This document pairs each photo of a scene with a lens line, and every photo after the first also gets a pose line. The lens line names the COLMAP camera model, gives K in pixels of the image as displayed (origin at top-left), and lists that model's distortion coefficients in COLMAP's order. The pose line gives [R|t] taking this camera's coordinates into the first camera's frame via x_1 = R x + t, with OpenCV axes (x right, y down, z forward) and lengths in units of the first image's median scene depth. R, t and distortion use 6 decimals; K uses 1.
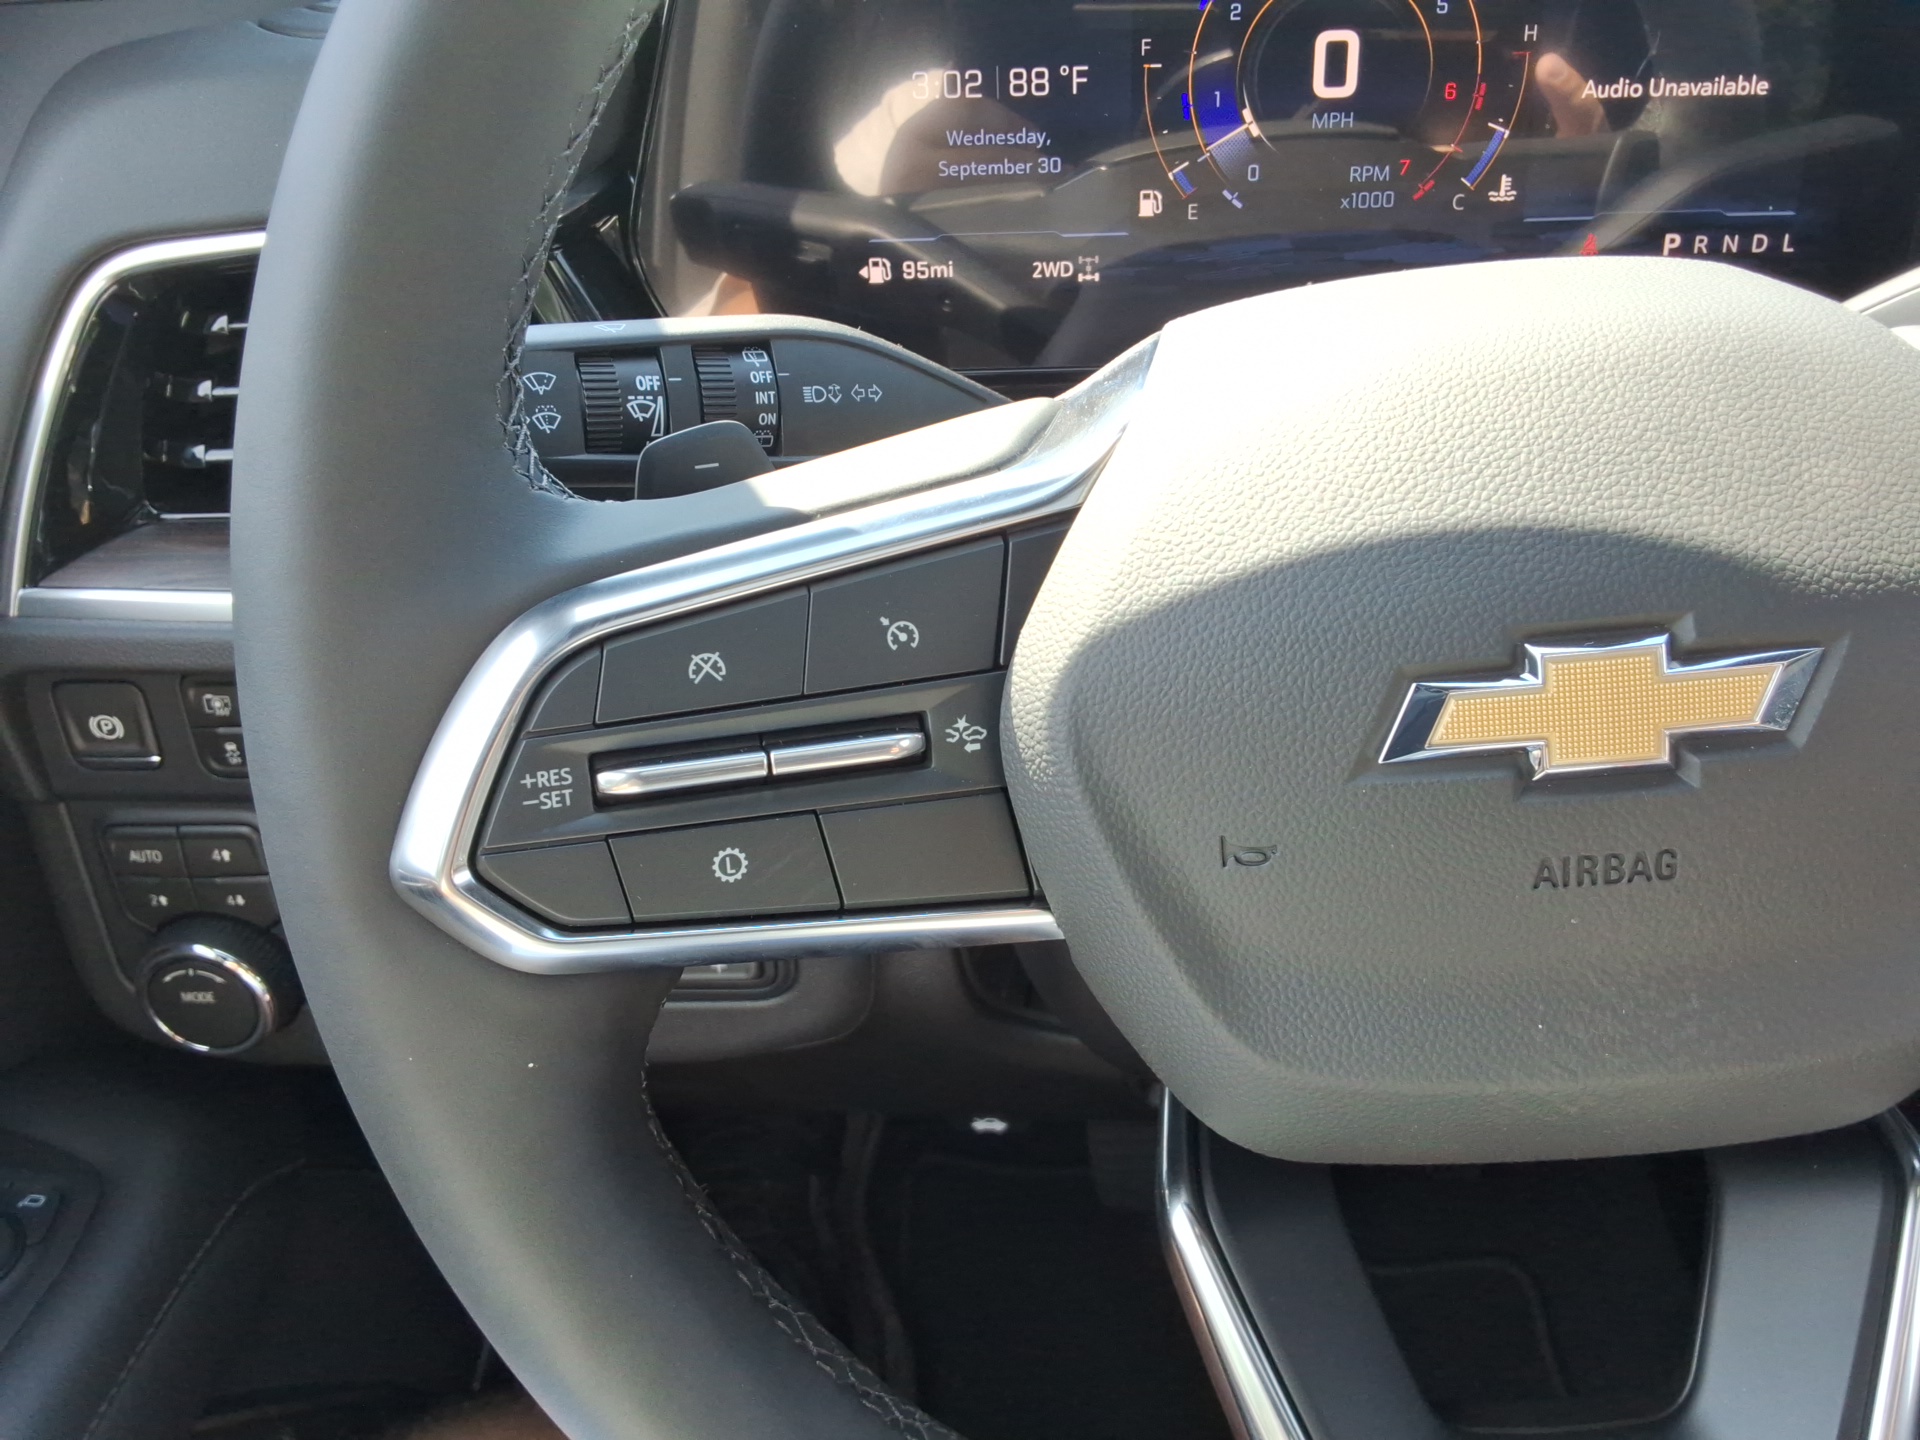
lens RADIAL K [[1555.5, 0, 996.5], [0, 1555.5, 702.2], [0, 0, 1]] dist [0.136265, -0.222506]
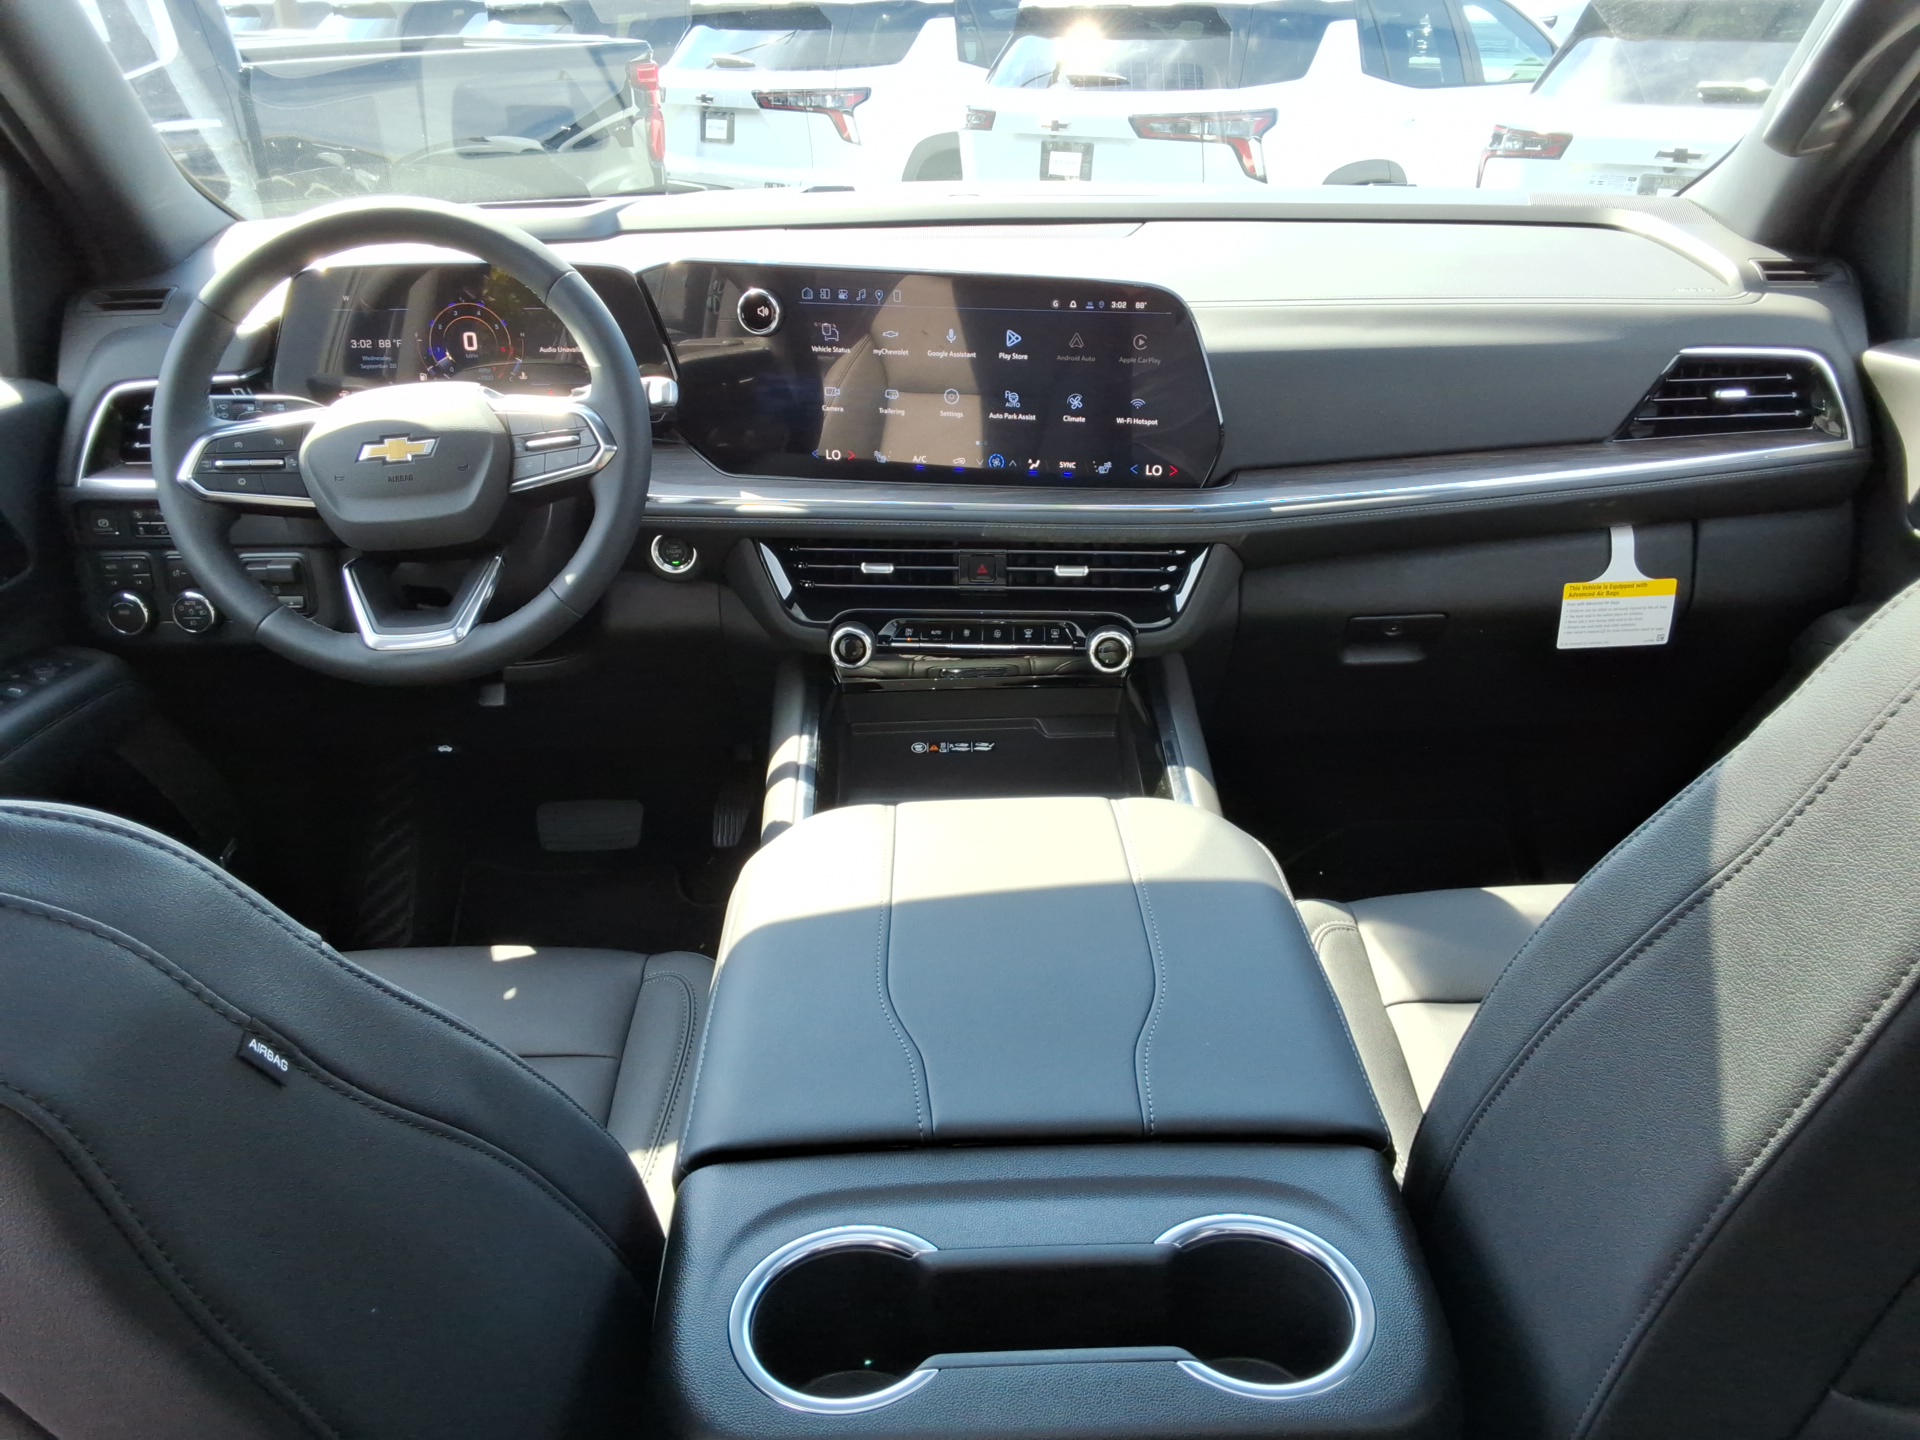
lens RADIAL K [[1541.3, 0, 990.0], [0, 1541.3, 707.9], [0, 0, 1]] dist [0.112206, -0.170167]
pose [[0.997790, -0.000729, 0.066442, 1.501114], [0.010011, 0.990176, -0.139470, 1.217122], [-0.065688, 0.139827, 0.987995, -3.233827]]
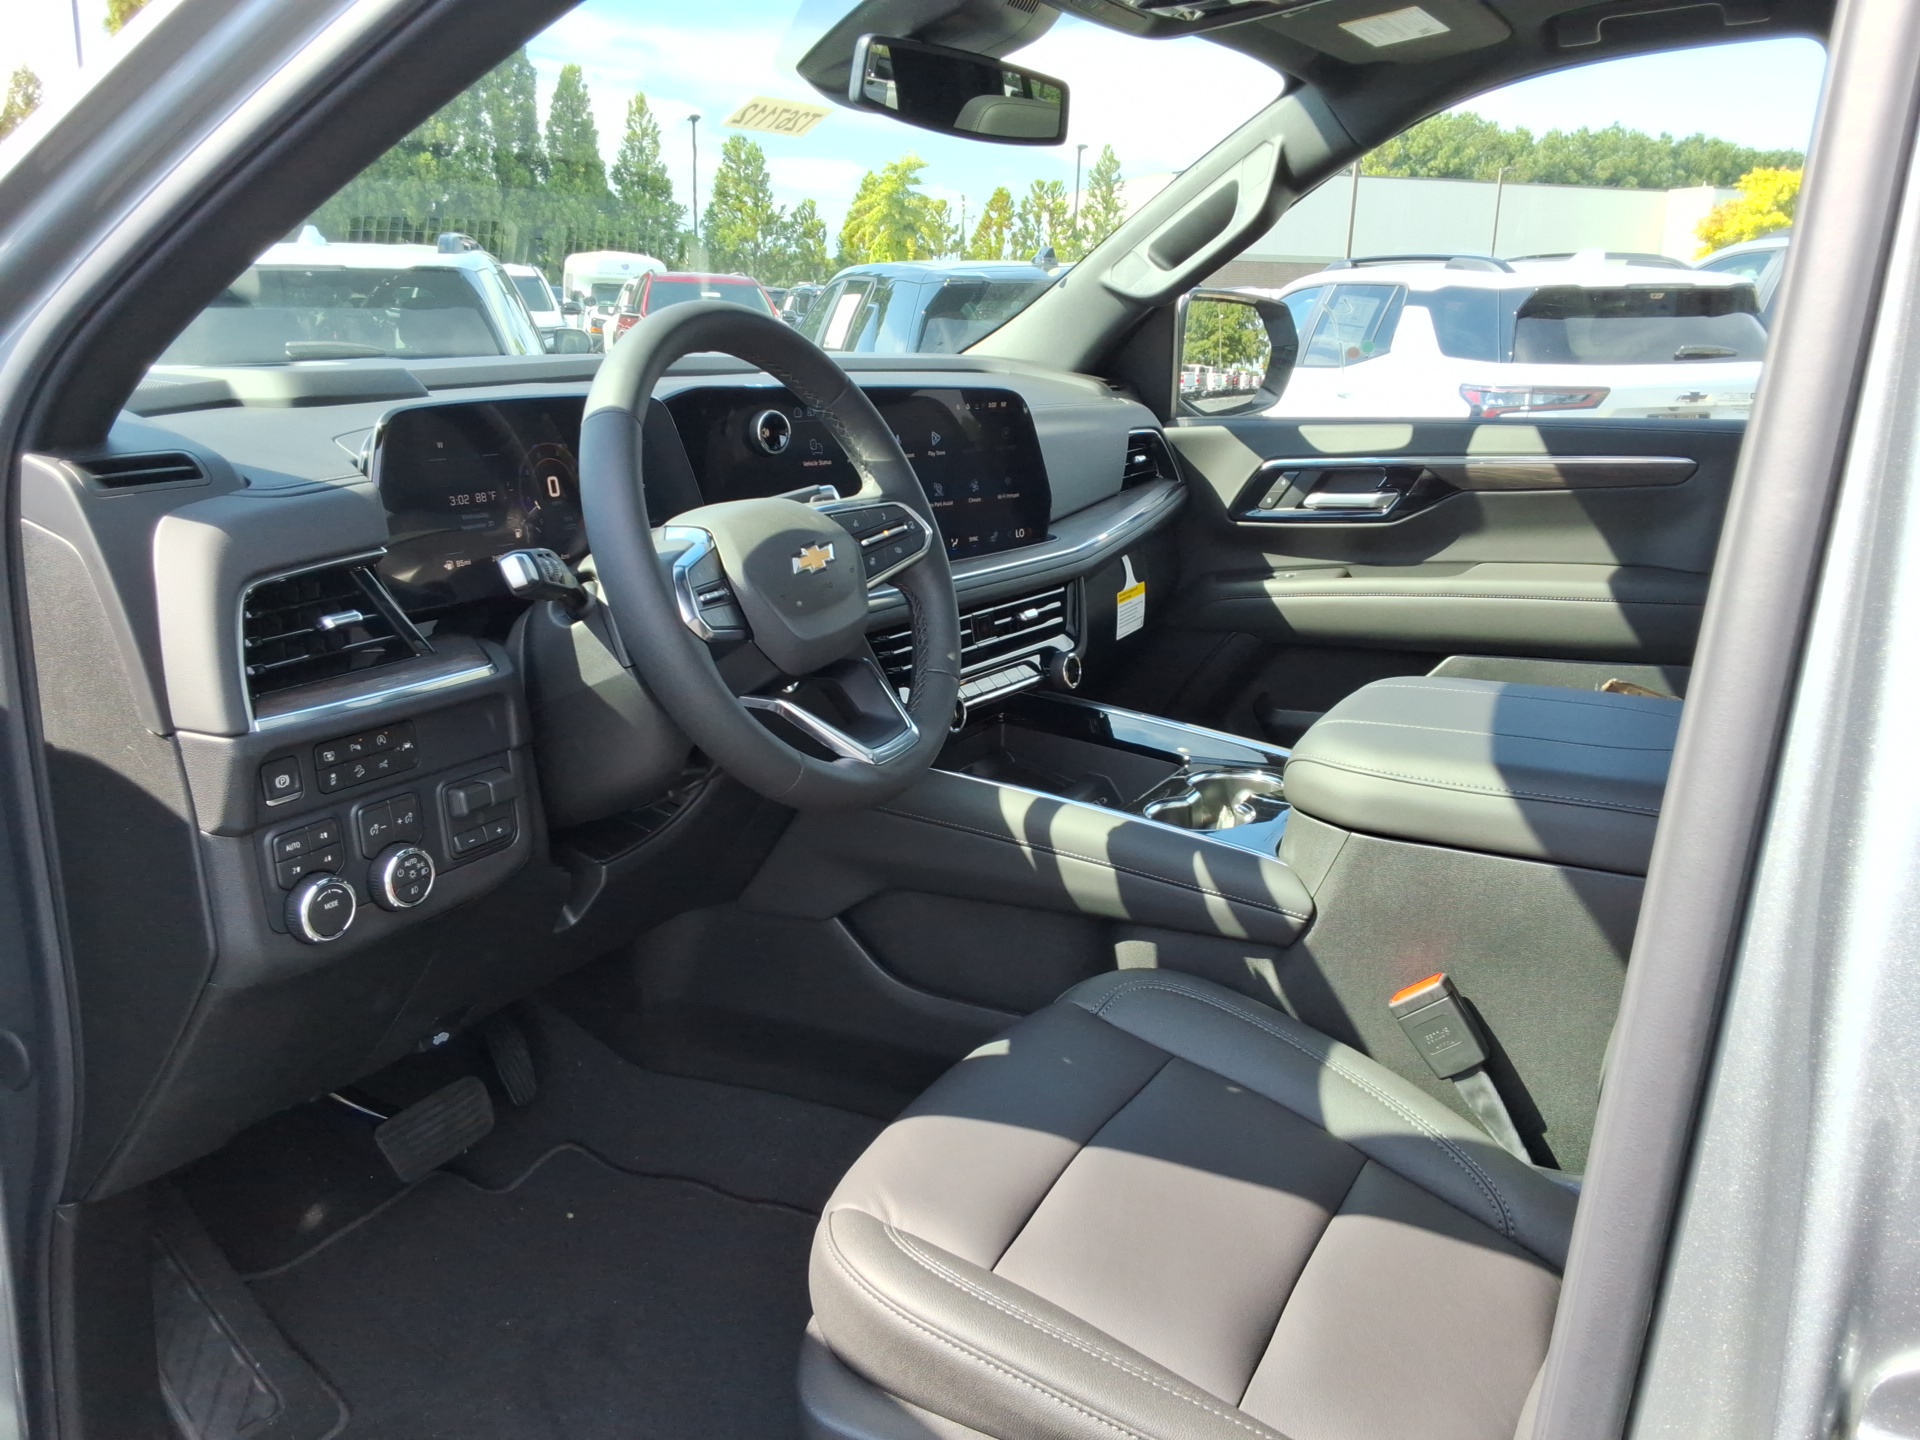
lens RADIAL K [[1541.3, 0, 990.0], [0, 1541.3, 707.9], [0, 0, 1]] dist [0.112206, -0.170167]
pose [[0.426164, -0.182059, 0.886137, -2.848450], [0.459011, 0.887601, -0.038389, 0.640905], [-0.779547, 0.423106, 0.461831, -1.161089]]
